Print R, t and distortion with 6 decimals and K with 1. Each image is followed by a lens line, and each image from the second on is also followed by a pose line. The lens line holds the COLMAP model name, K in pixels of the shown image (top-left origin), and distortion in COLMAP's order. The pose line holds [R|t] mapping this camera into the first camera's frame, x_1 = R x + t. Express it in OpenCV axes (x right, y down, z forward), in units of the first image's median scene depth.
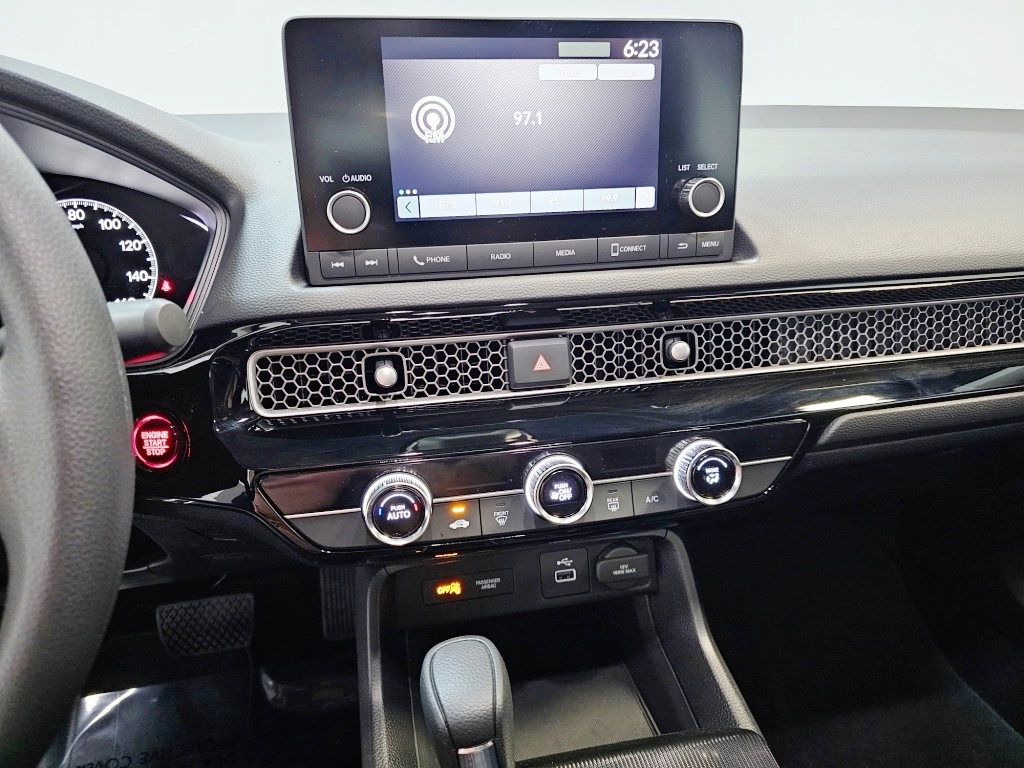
lens RADIAL K [[700.2, 0, 512.2], [0, 700.2, 383.6], [0, 0, 1]] dist [0.024952, -0.026856]
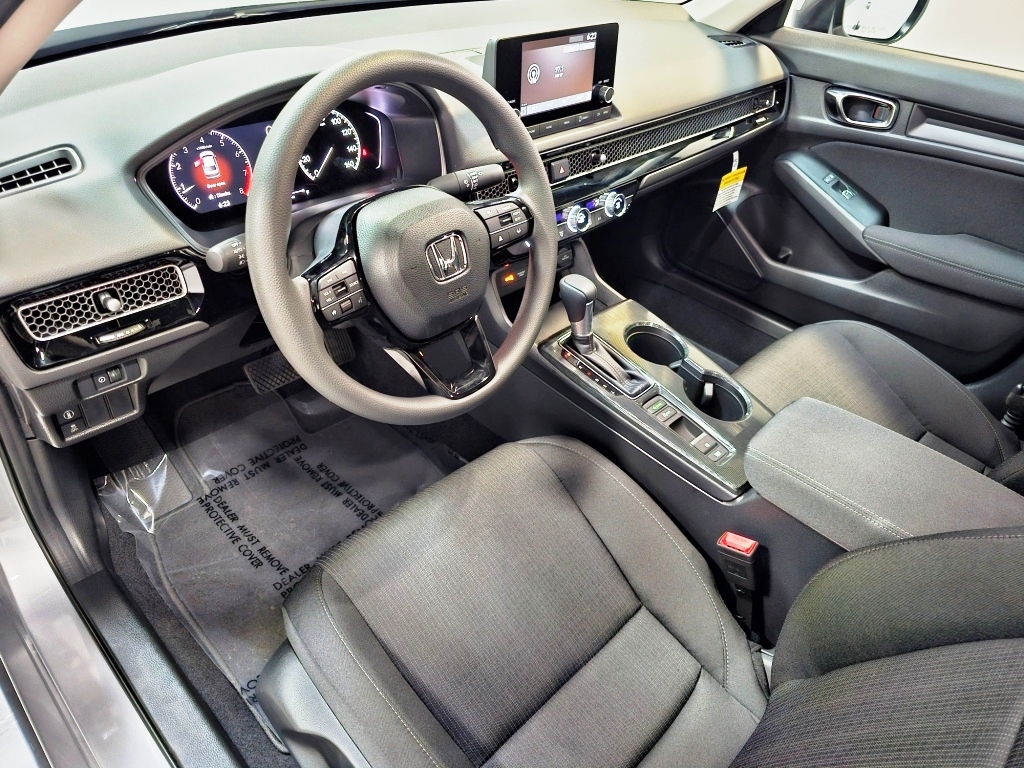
lens RADIAL K [[700.2, 0, 512.9], [0, 700.2, 391.0], [0, 0, 1]] dist [0.024952, -0.026856]
pose [[0.825602, -0.280451, 0.489622, -1.297091], [0.115413, 0.933321, 0.339988, -0.138098], [-0.552324, -0.224186, 0.802919, -0.919803]]
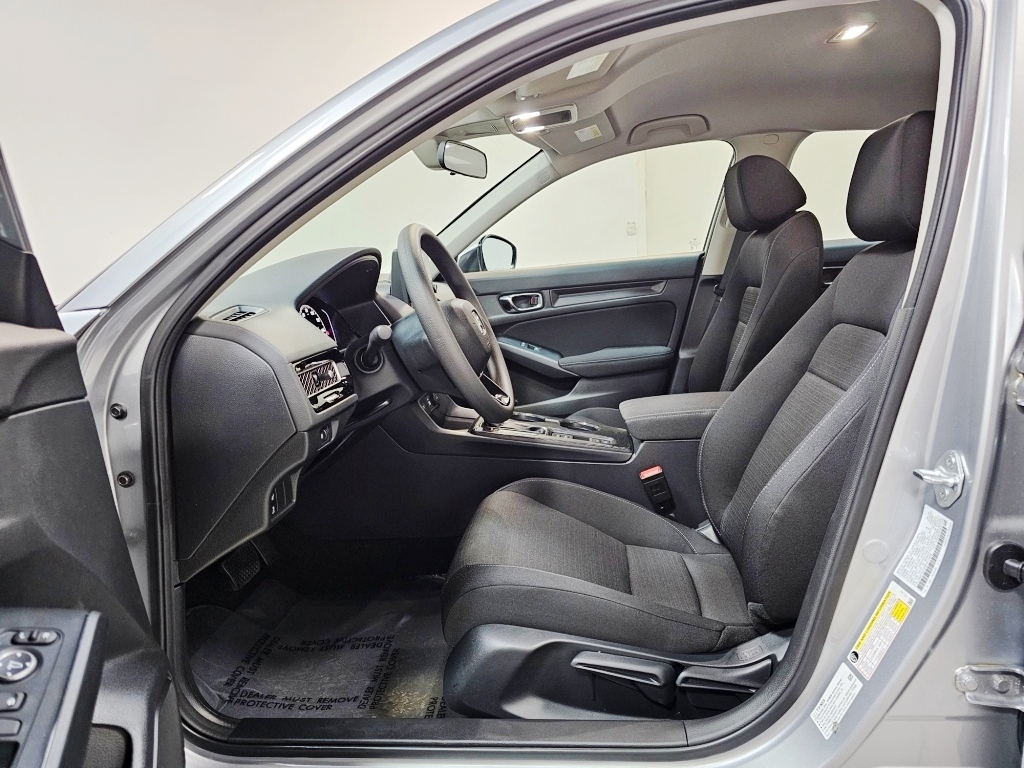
lens RADIAL K [[700.2, 0, 509.5], [0, 700.2, 390.6], [0, 0, 1]] dist [0.024952, -0.026856]
pose [[0.290451, -0.164178, 0.942700, -3.058403], [0.399327, 0.916081, 0.036507, 0.276052], [-0.869584, 0.365842, 0.331637, -0.432112]]
